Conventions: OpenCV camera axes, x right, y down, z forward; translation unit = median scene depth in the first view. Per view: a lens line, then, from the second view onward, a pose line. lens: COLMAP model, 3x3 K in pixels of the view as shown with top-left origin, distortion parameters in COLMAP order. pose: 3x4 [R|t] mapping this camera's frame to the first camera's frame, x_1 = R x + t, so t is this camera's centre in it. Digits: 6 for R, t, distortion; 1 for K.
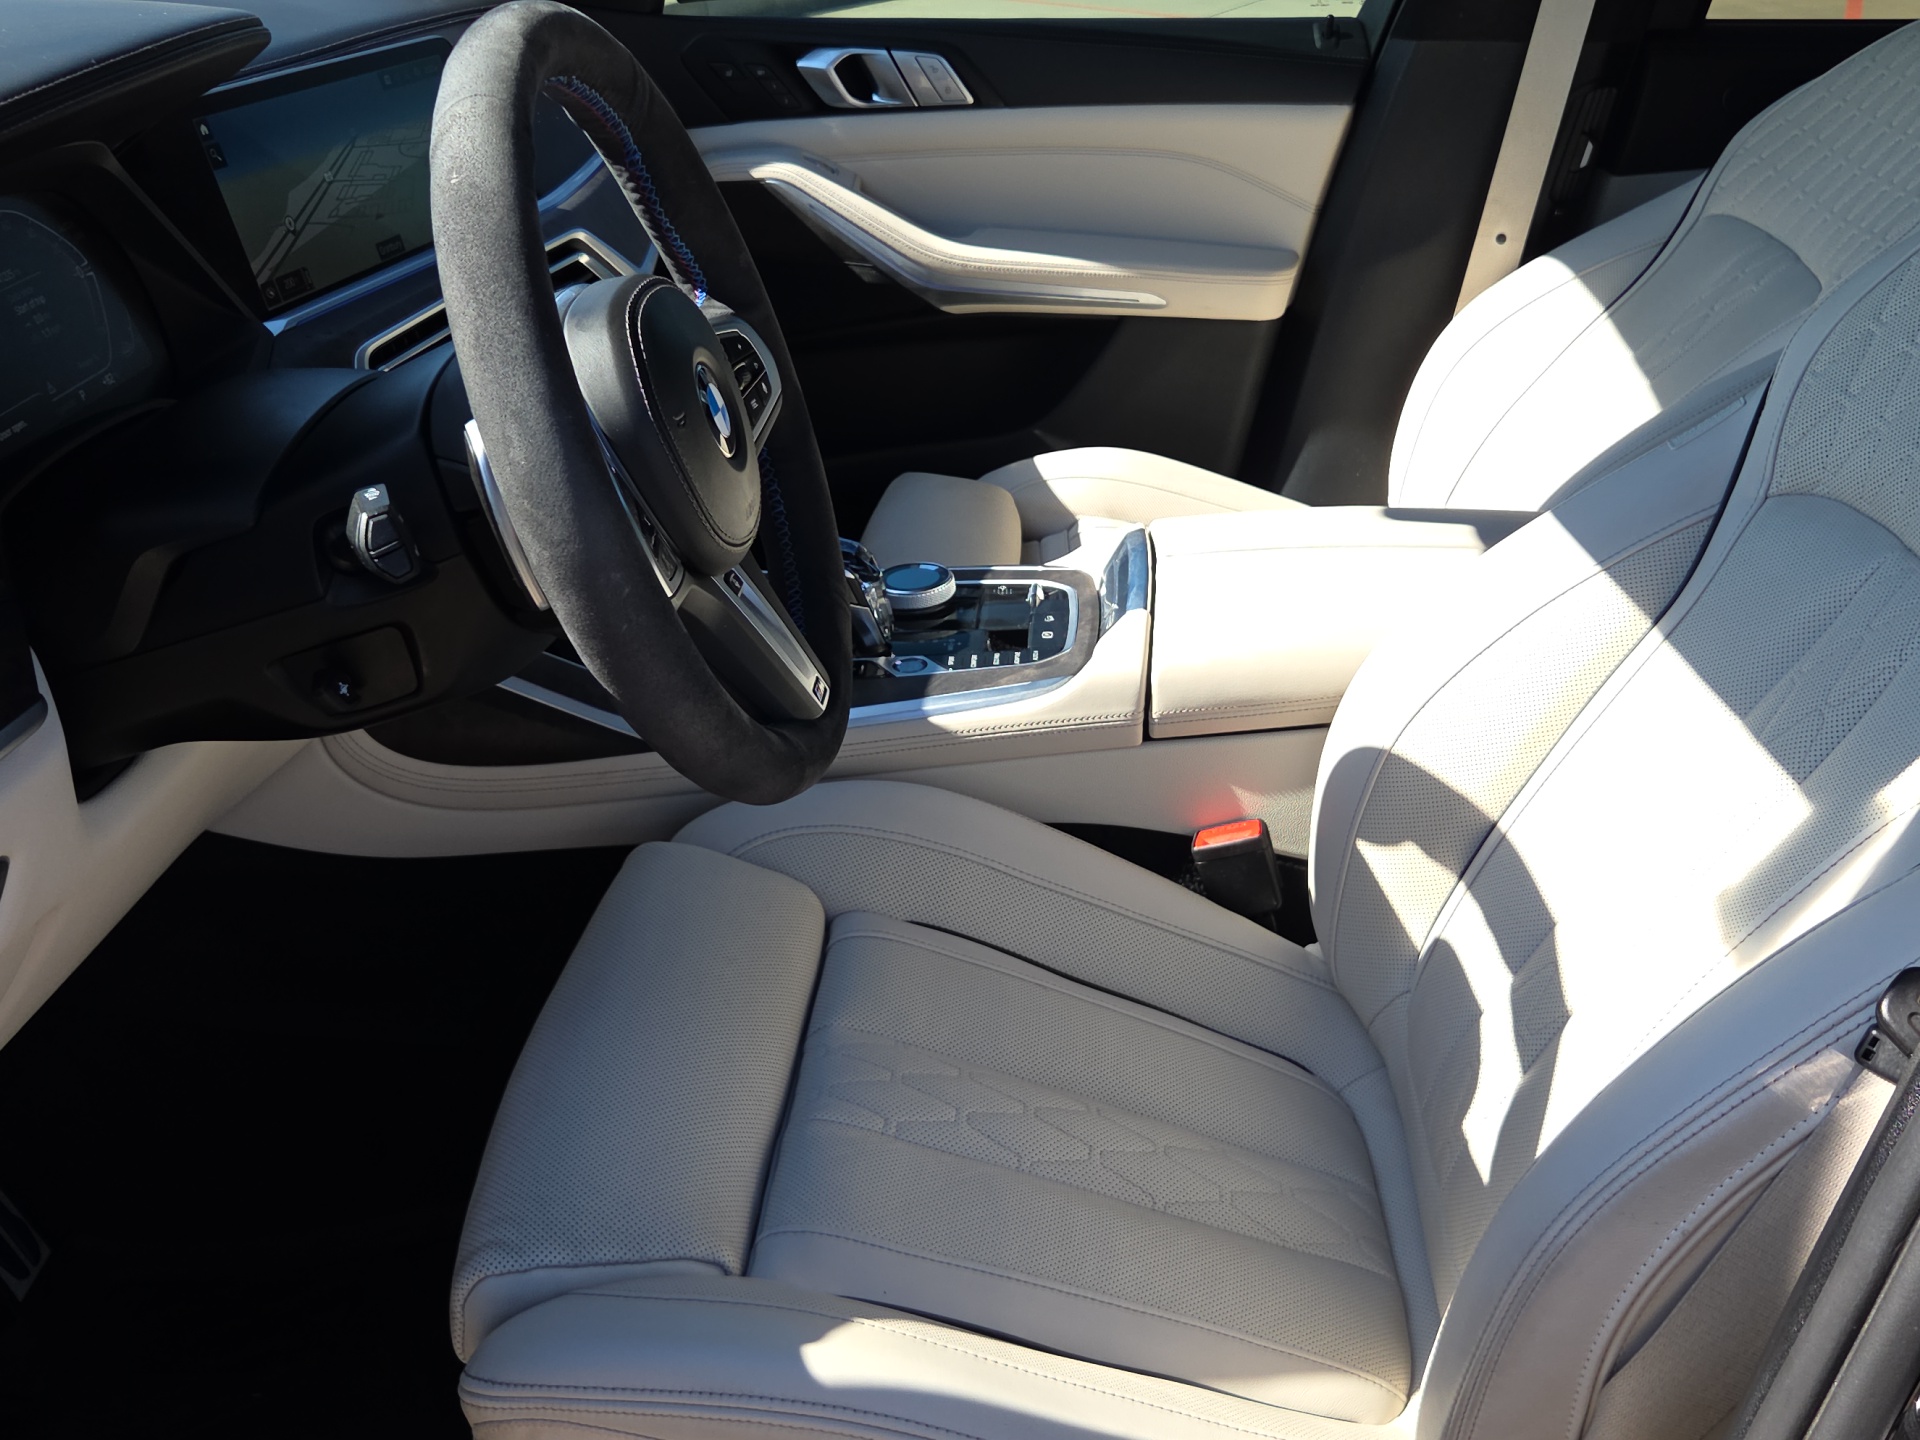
lens RADIAL K [[1972.0, 0, 957.4], [0, 1972.0, 695.0], [0, 0, 1]] dist [0.092697, -0.129359]
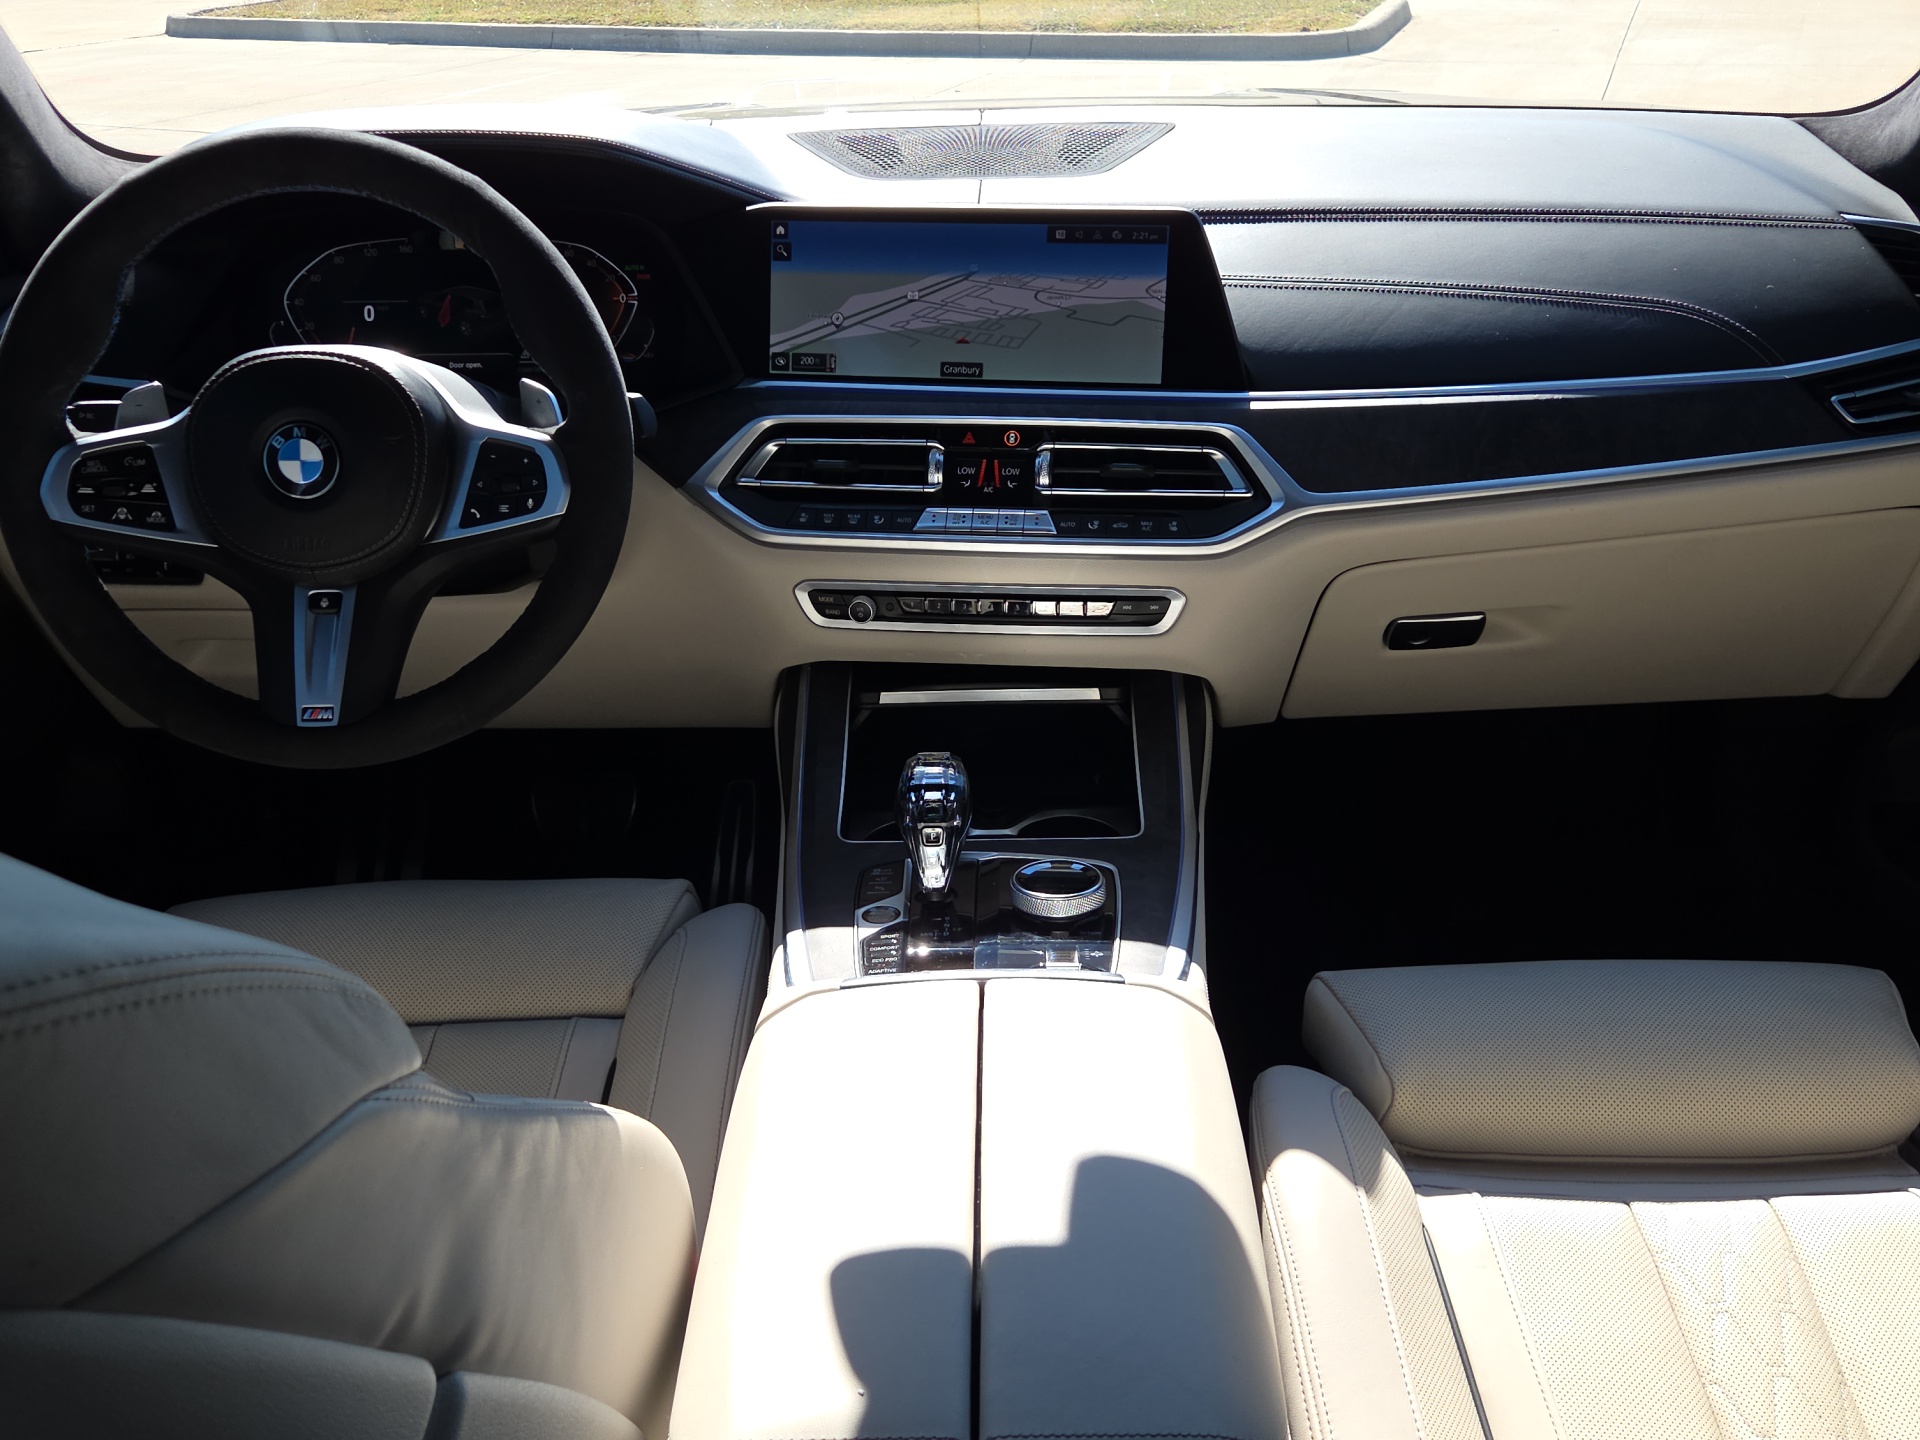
lens RADIAL K [[1726.3, 0, 973.2], [0, 1726.3, 695.1], [0, 0, 1]] dist [0.096459, -0.123992]
pose [[0.056676, 0.391892, -0.918264, 0.741052], [-0.407658, 0.848663, 0.337027, -0.428282], [0.911374, 0.355236, 0.207857, 0.919509]]
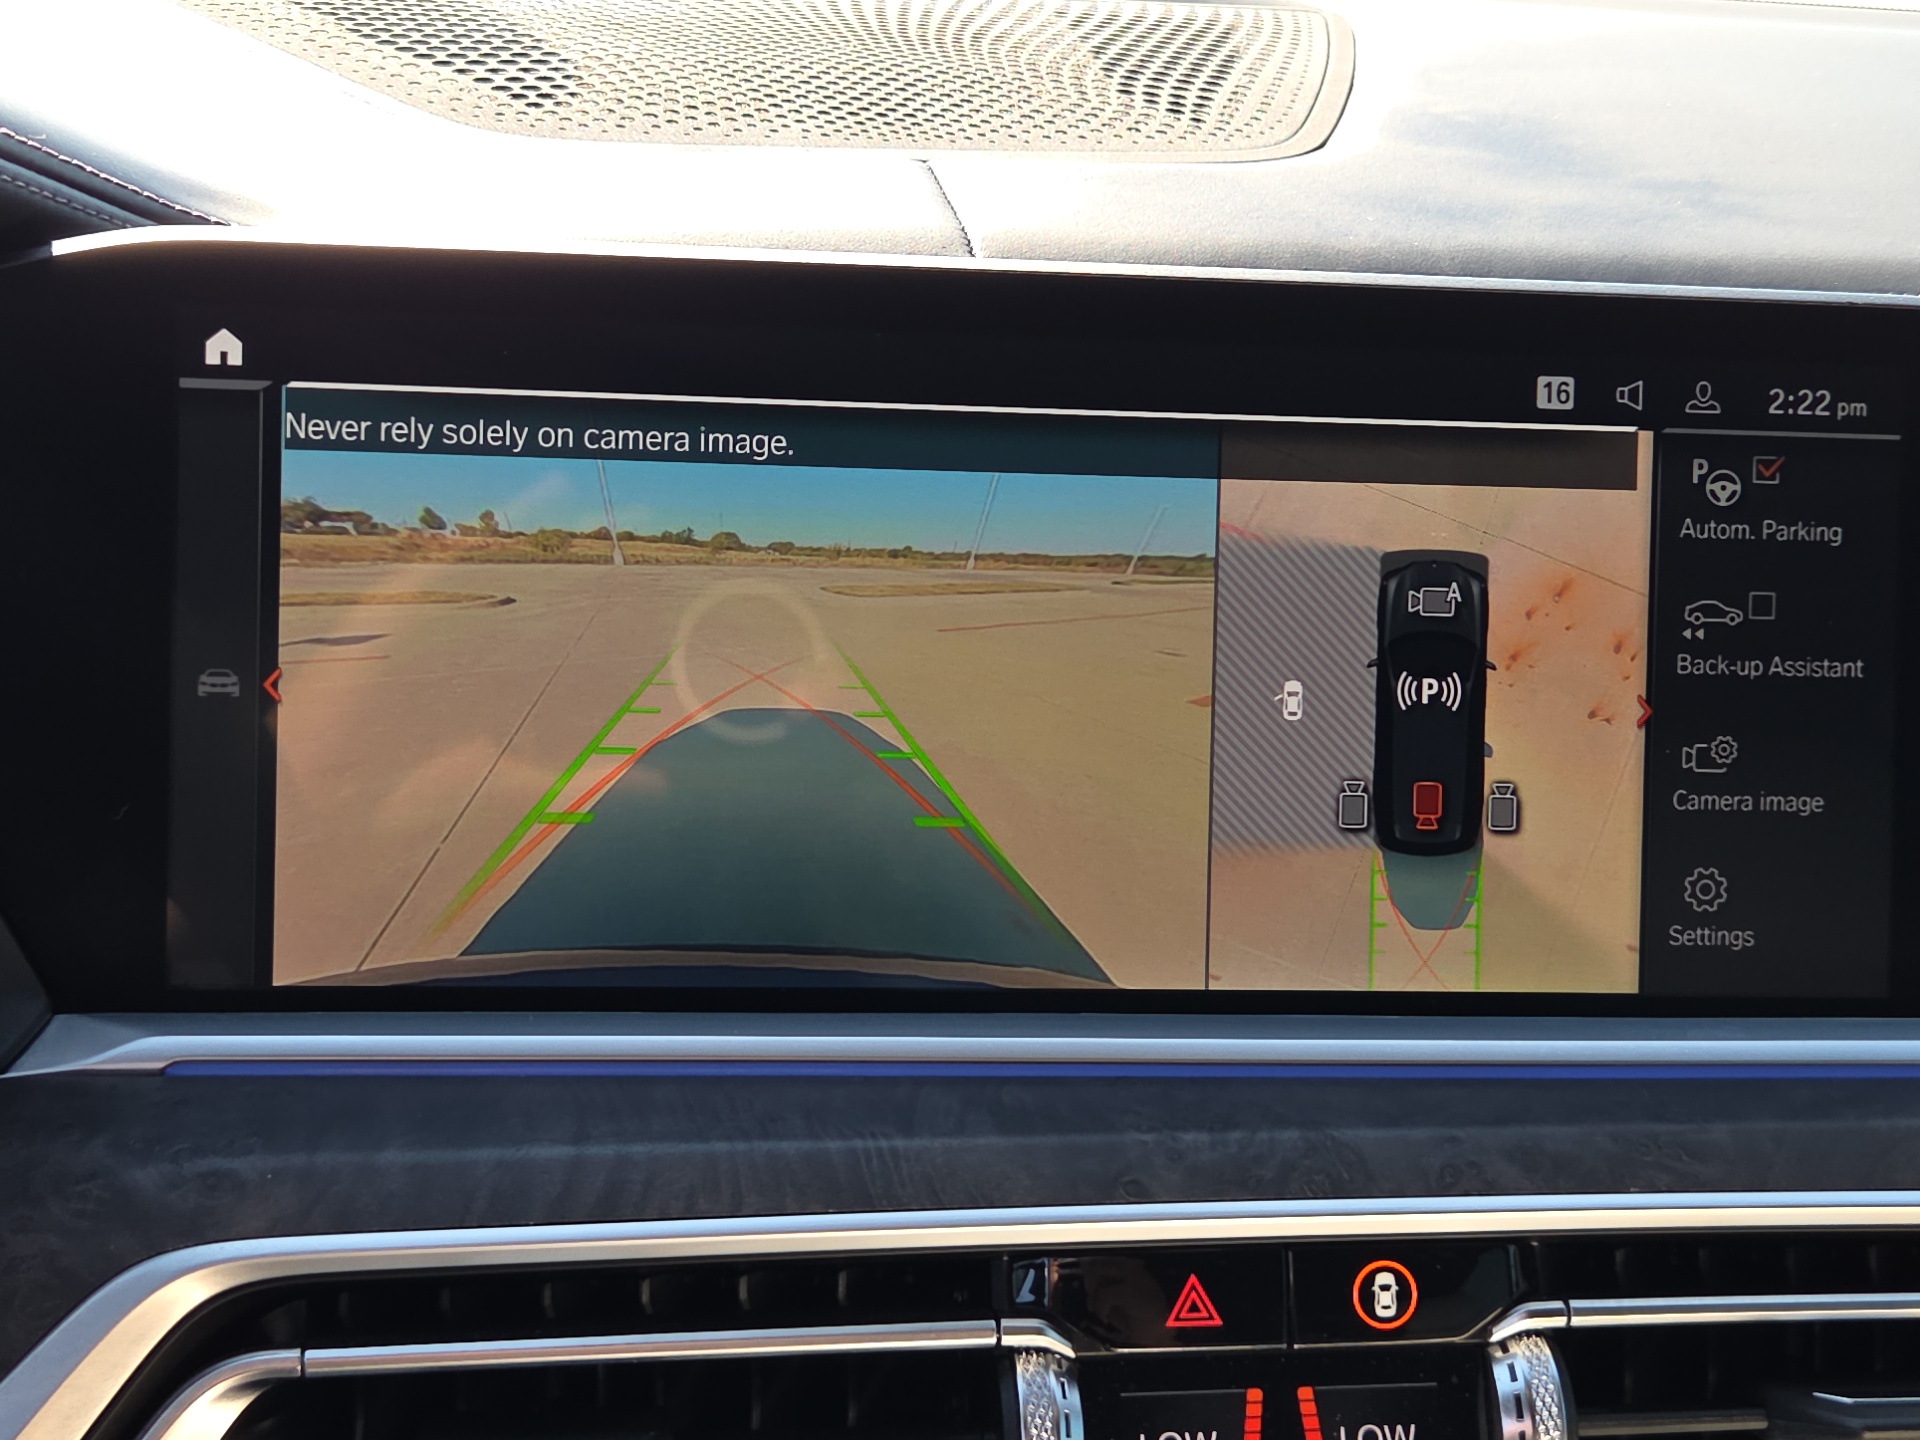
lens RADIAL K [[2724.9, 0, 968.3], [0, 2724.9, 682.0], [0, 0, 1]] dist [0.102749, -0.124860]
pose [[0.353028, 0.290365, -0.889415, 0.022964], [-0.445825, 0.887967, 0.112935, -0.309565], [0.822564, 0.356654, 0.442929, 0.867291]]
